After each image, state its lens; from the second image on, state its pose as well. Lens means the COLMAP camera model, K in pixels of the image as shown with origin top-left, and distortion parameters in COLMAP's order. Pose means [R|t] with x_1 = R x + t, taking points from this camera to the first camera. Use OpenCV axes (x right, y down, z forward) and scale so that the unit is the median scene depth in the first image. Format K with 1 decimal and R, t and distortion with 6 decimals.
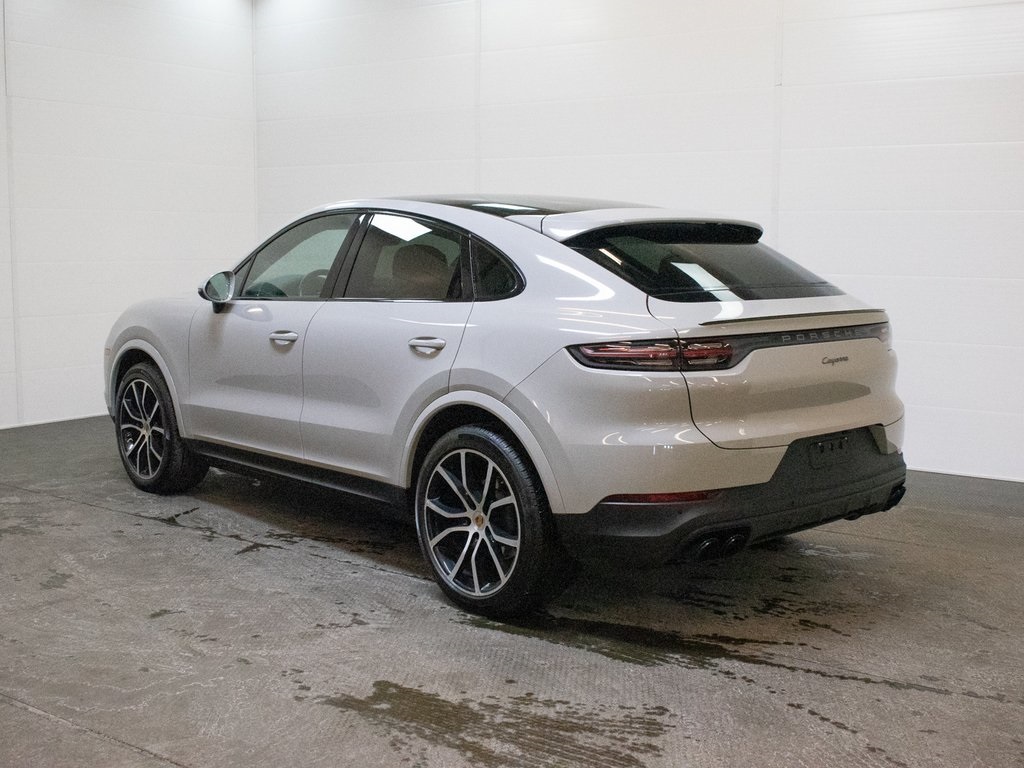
lens RADIAL K [[1101.2, 0, 515.4], [0, 1101.2, 377.1], [0, 0, 1]] dist [-0.035945, 0.000000]
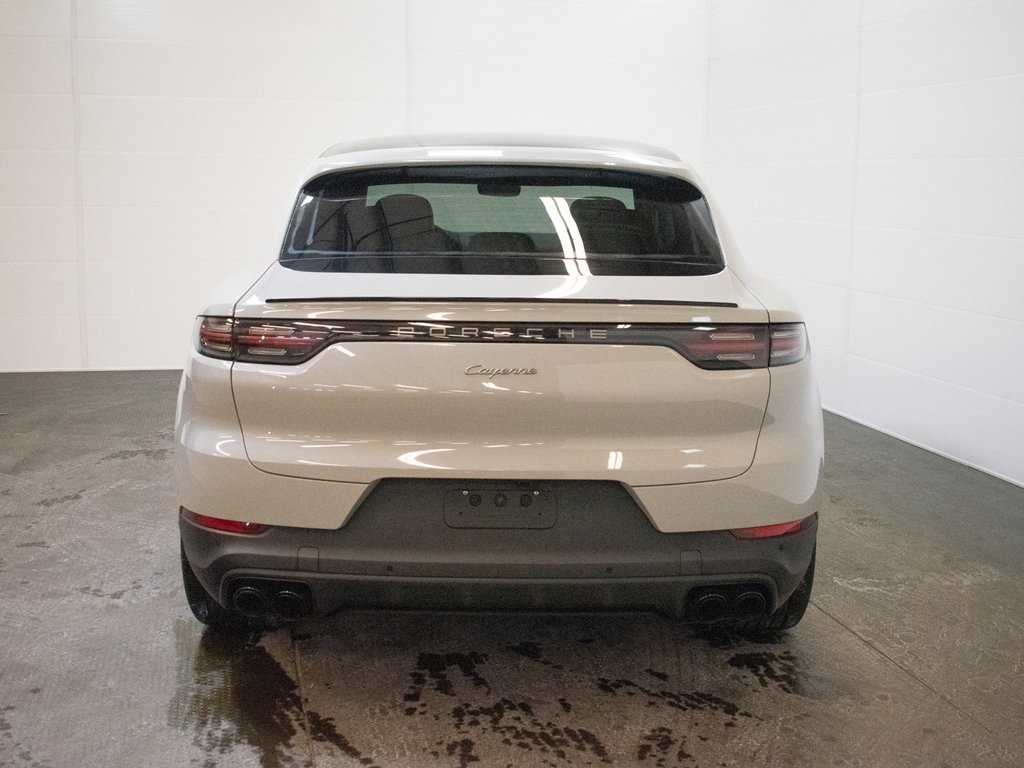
lens RADIAL K [[1101.2, 0, 509.3], [0, 1101.2, 382.3], [0, 0, 1]] dist [-0.035945, 0.000000]
pose [[0.782872, 0.117942, -0.610903, 0.738568], [-0.088416, 0.992993, 0.078403, -0.064531], [0.615869, -0.007366, 0.787814, 0.507470]]
